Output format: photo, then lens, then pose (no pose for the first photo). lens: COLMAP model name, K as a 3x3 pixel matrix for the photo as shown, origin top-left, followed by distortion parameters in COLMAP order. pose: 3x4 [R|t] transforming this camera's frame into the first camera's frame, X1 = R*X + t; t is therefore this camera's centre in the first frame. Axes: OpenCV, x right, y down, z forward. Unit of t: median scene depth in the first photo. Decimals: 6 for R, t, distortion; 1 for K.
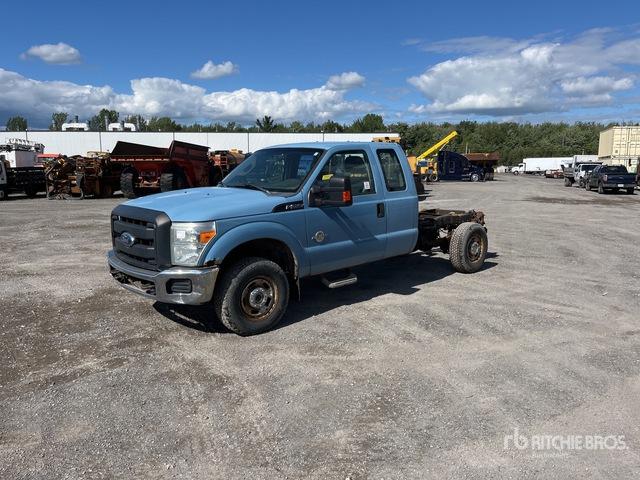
lens RADIAL K [[495.1, 0, 320.0], [0, 495.1, 240.0], [0, 0, 1]] dist [-0.002111, -0.002617]
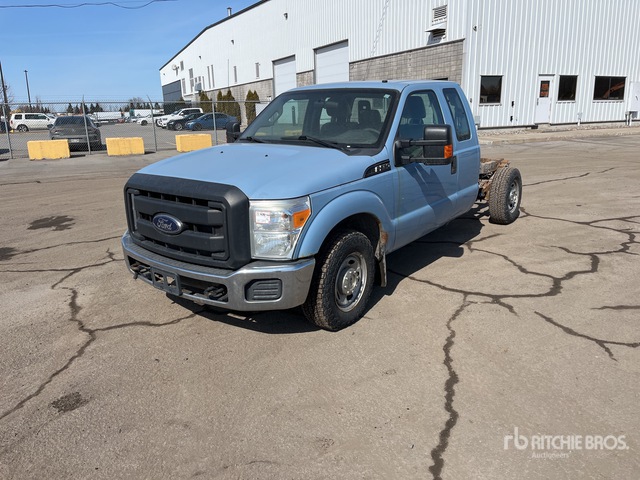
lens RADIAL K [[495.1, 0, 320.0], [0, 495.1, 240.0], [0, 0, 1]] dist [-0.002111, -0.002617]
pose [[0.986863, -0.060656, 0.149744, -0.277371], [0.043077, 0.992083, 0.117968, -0.052556], [-0.155713, -0.109967, 0.981662, 0.258271]]
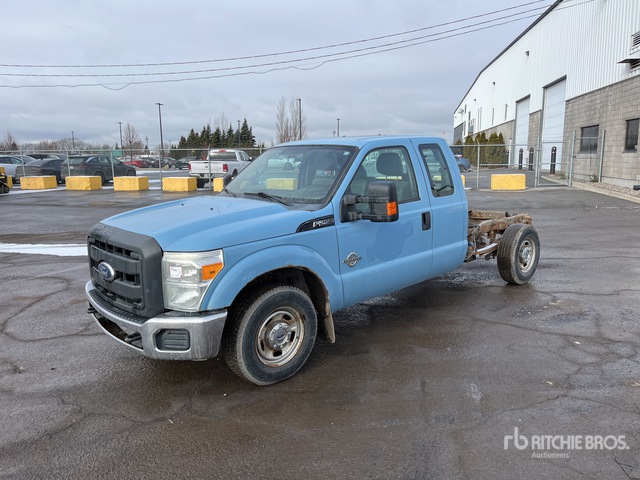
lens RADIAL K [[495.1, 0, 320.0], [0, 495.1, 240.0], [0, 0, 1]] dist [-0.002111, -0.002617]
pose [[0.999799, -0.018758, -0.007066, -0.054301], [0.018863, 0.999707, 0.015173, -0.054595], [0.006779, -0.015304, 0.999860, 0.239903]]
